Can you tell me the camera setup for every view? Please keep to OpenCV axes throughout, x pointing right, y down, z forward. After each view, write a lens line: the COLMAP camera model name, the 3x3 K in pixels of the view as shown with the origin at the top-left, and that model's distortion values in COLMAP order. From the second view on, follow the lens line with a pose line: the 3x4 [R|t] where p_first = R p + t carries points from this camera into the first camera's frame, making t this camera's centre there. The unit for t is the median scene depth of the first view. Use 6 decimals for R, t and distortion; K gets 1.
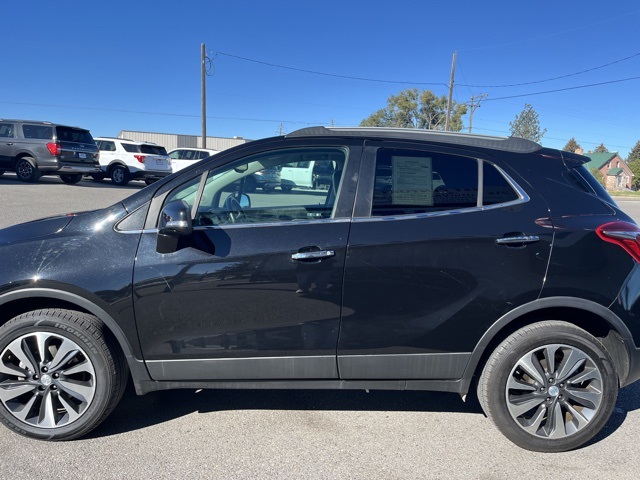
lens RADIAL K [[485.3, 0, 320.0], [0, 485.3, 240.0], [0, 0, 1]] dist [0.073392, -0.092304]
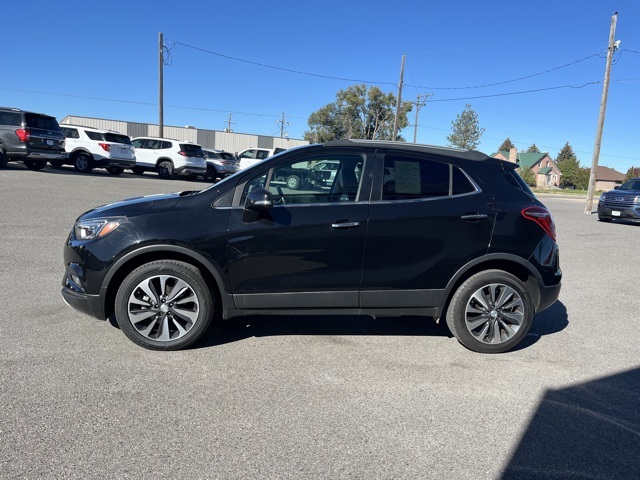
lens RADIAL K [[485.3, 0, 320.0], [0, 485.3, 240.0], [0, 0, 1]] dist [0.073392, -0.092304]
pose [[0.993800, 0.008698, 0.110844, -0.241026], [-0.010468, 0.999827, 0.015398, 0.050809], [-0.110691, -0.016463, 0.993718, -0.465012]]
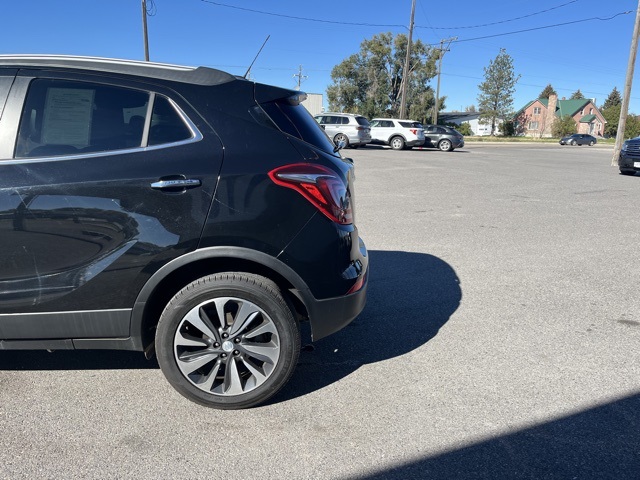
lens RADIAL K [[484.4, 0, 308.6], [0, 484.4, 236.8], [0, 0, 1]] dist [0.075790, -0.089880]
pose [[0.999791, -0.008984, 0.018373, 0.583554], [0.007212, 0.995514, 0.094336, 0.012761], [-0.019138, -0.094184, 0.995371, 0.091377]]
